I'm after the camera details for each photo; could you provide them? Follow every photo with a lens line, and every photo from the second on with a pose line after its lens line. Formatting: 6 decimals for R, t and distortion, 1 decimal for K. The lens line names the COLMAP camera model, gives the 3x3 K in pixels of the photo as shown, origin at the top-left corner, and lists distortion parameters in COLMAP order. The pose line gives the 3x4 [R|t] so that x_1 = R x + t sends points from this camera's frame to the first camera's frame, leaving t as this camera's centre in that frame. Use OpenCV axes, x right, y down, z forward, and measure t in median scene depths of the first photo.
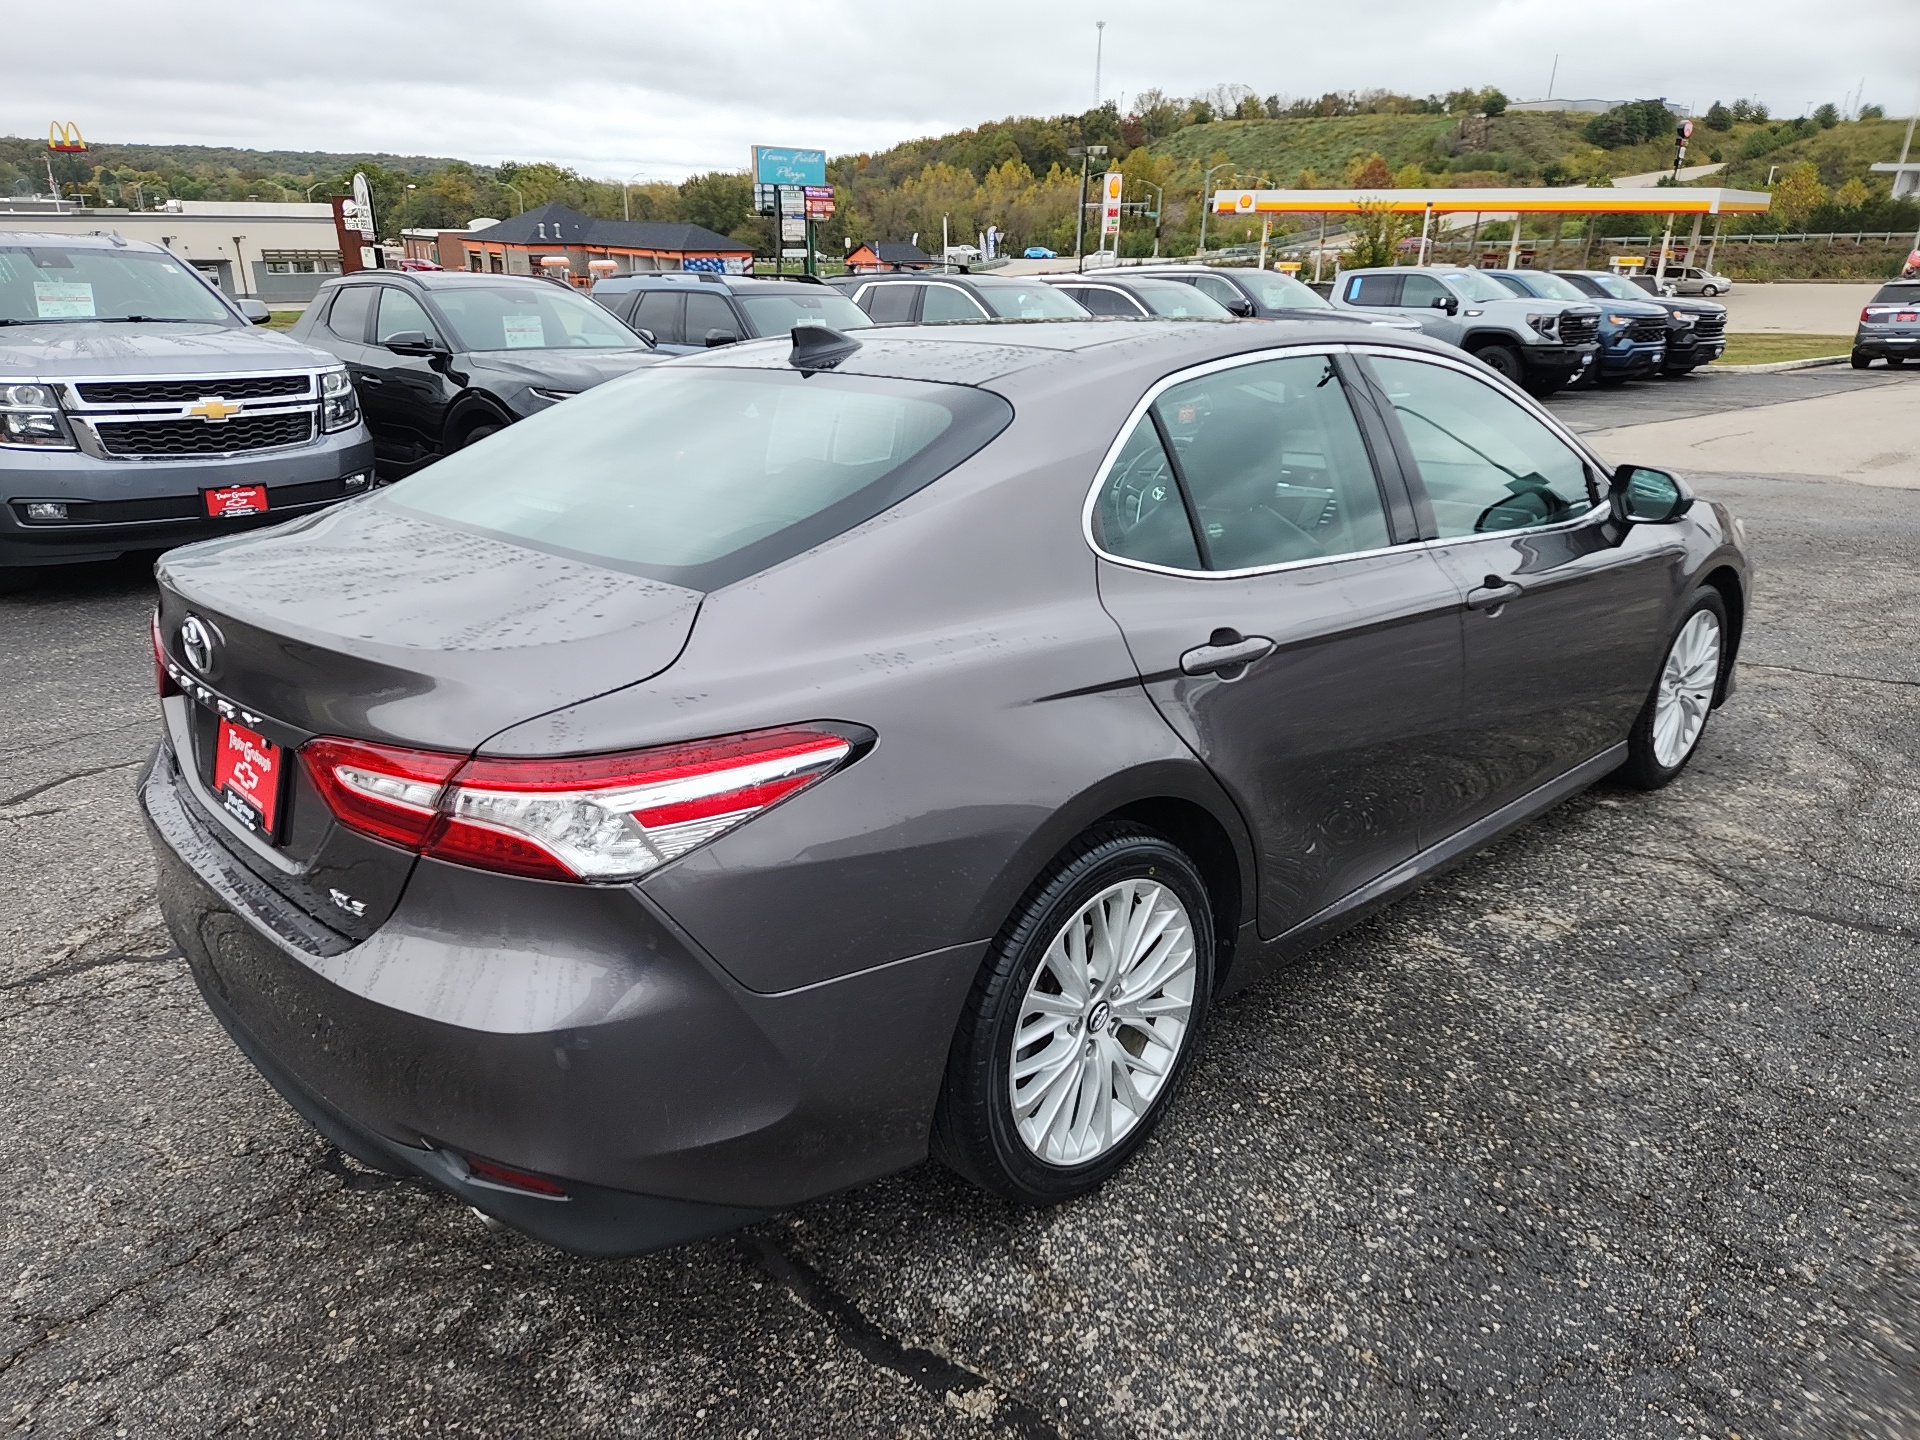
lens RADIAL K [[1266.8, 0, 918.2], [0, 1266.8, 719.9], [0, 0, 1]] dist [0.080127, -0.063624]
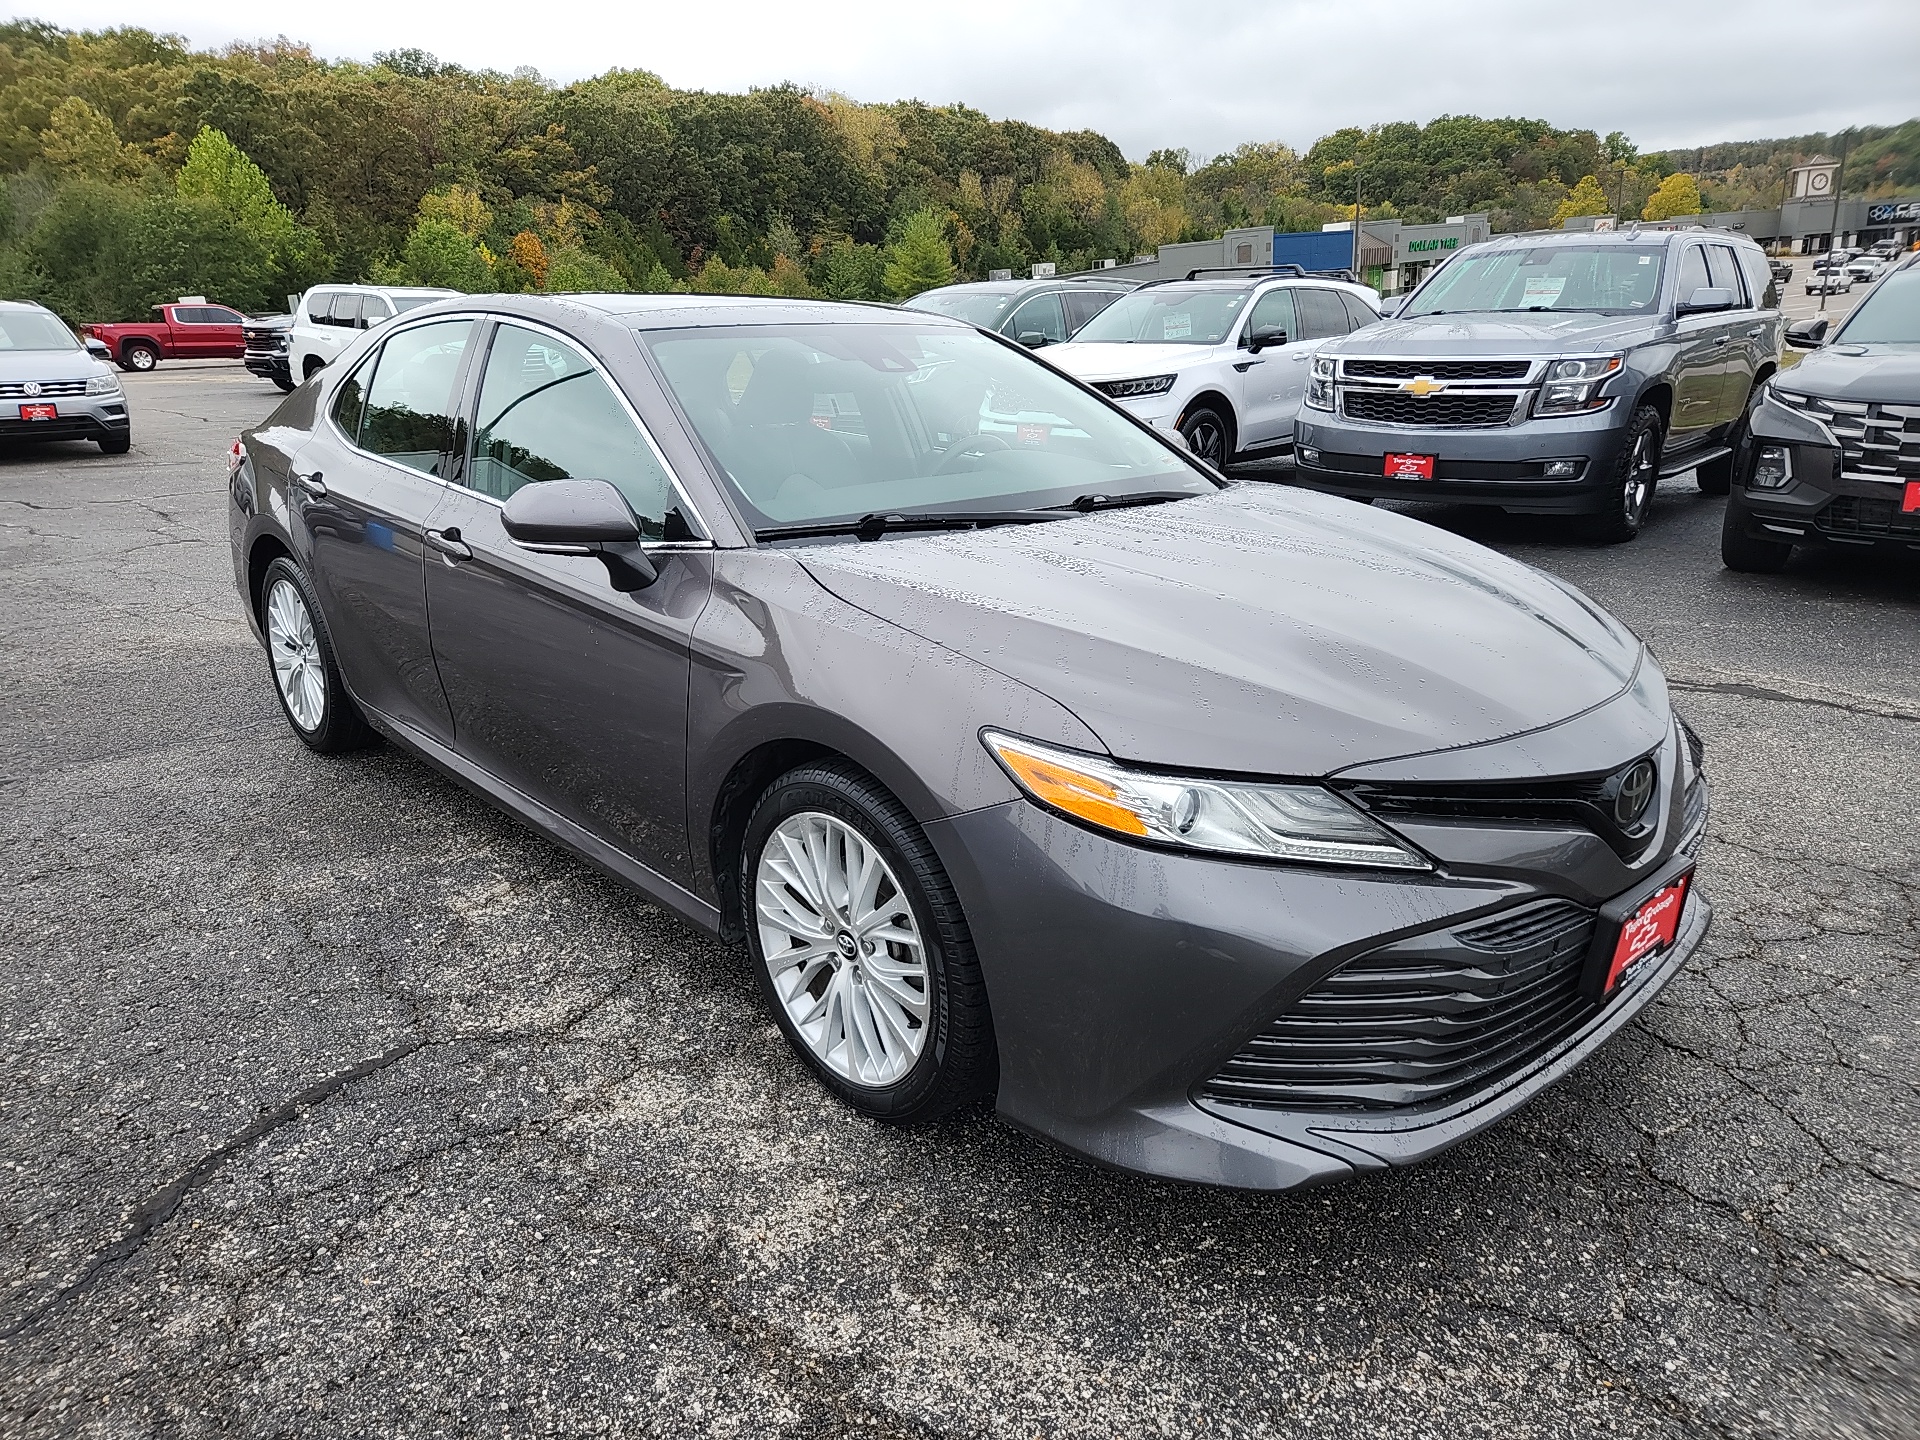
lens RADIAL K [[1266.8, 0, 918.2], [0, 1266.8, 719.9], [0, 0, 1]] dist [0.080127, -0.063624]
pose [[-0.016475, 0.302594, -0.952977, 0.664954], [-0.302005, 0.907084, 0.293243, -0.175159], [0.953164, 0.292635, 0.076441, 0.583727]]
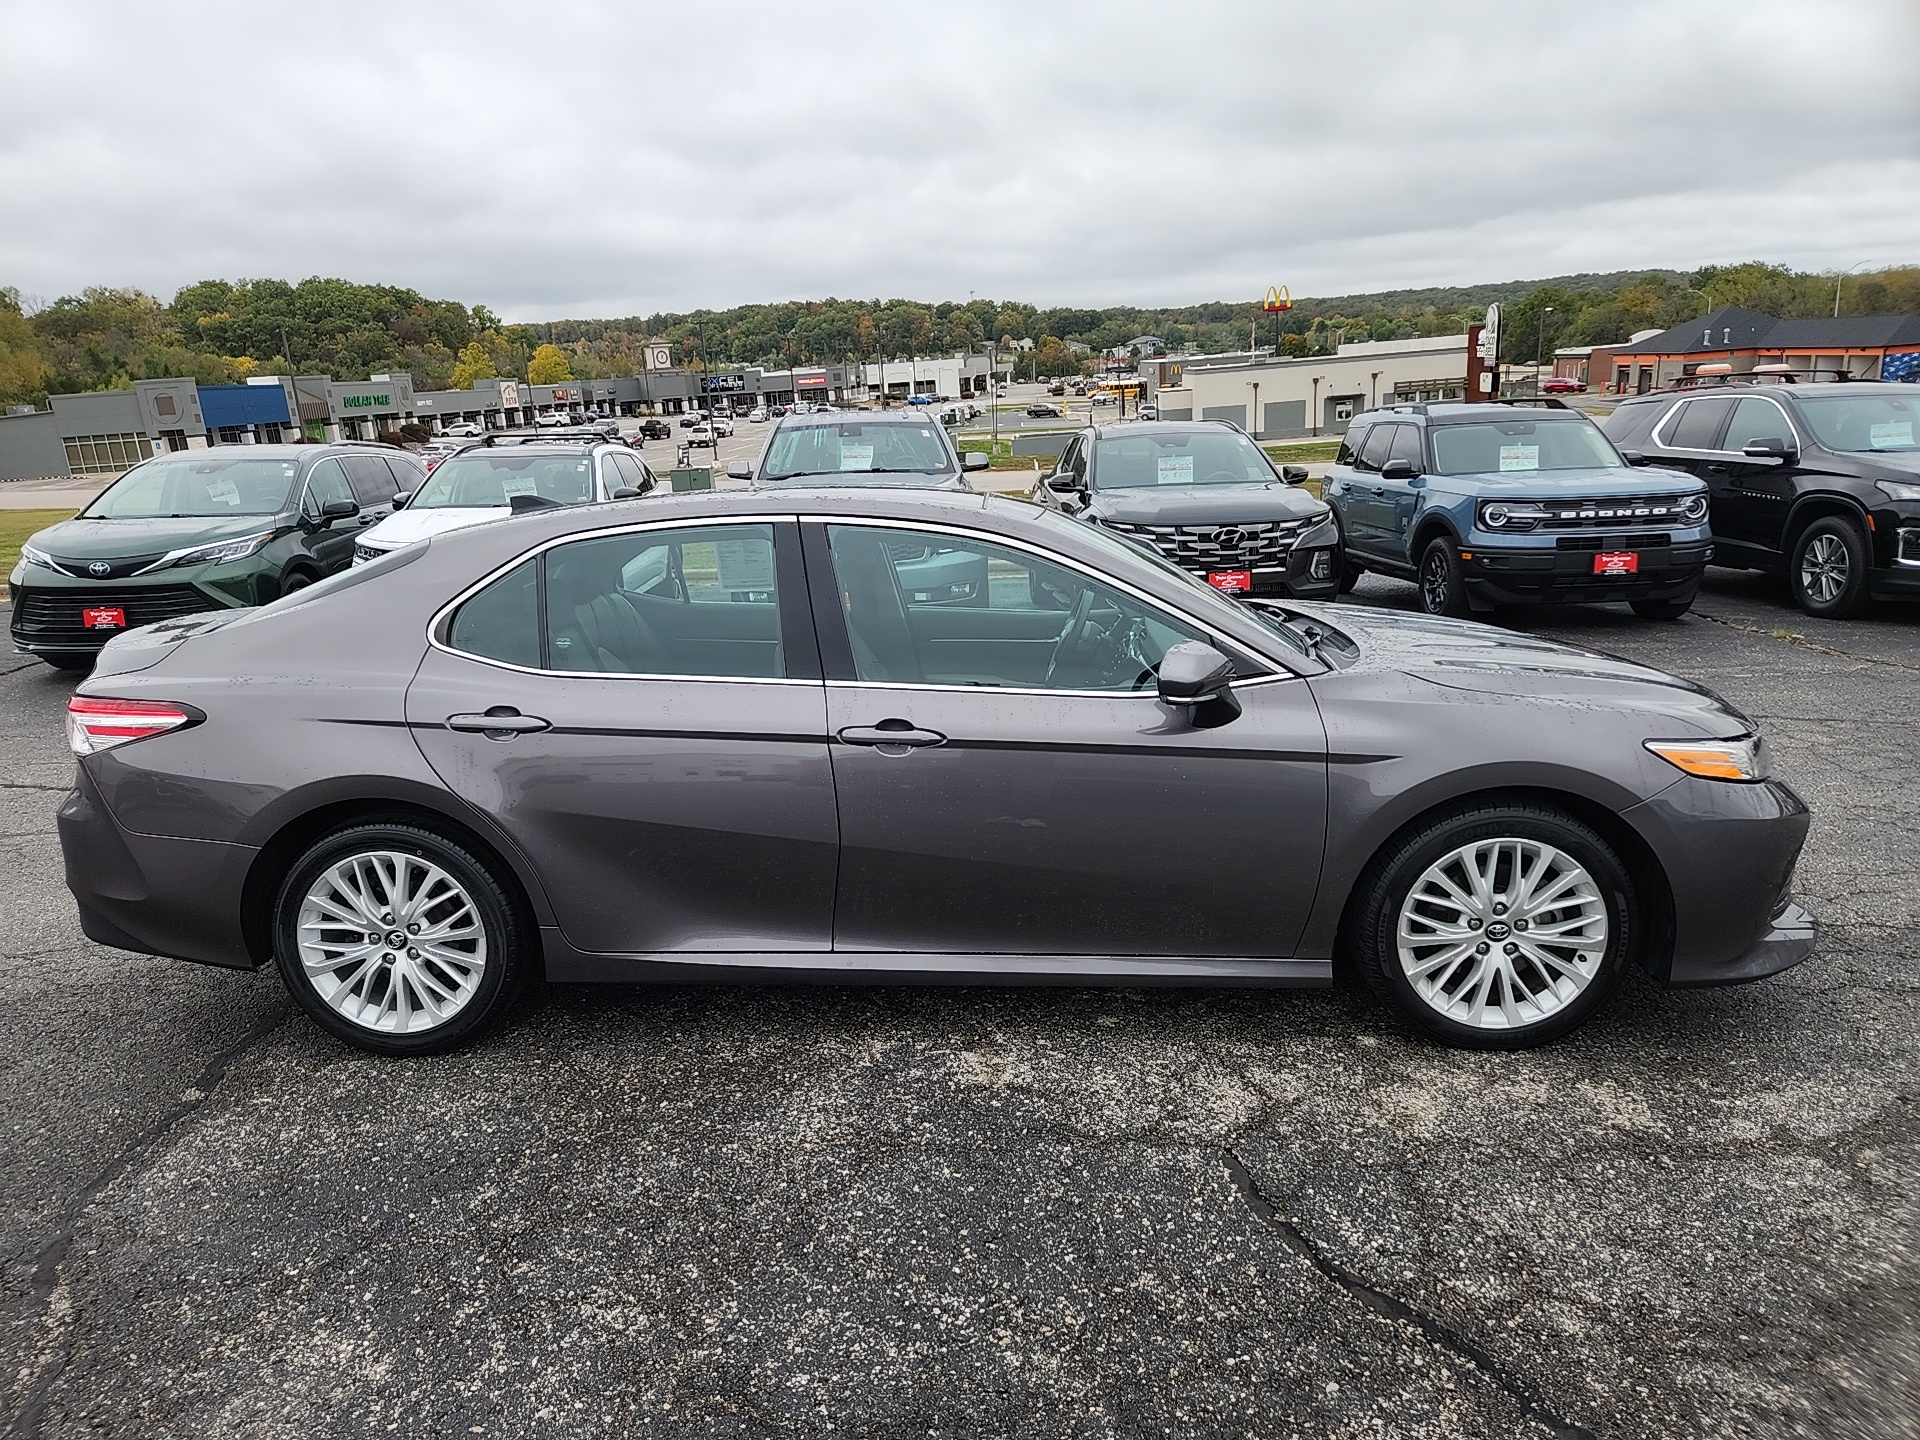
lens RADIAL K [[1266.8, 0, 918.2], [0, 1266.8, 719.9], [0, 0, 1]] dist [0.080127, -0.063624]
pose [[0.682142, 0.133743, -0.718885, 0.547712], [-0.195463, 0.980706, -0.003020, -0.048831], [0.704611, 0.142575, 0.695123, 0.107277]]
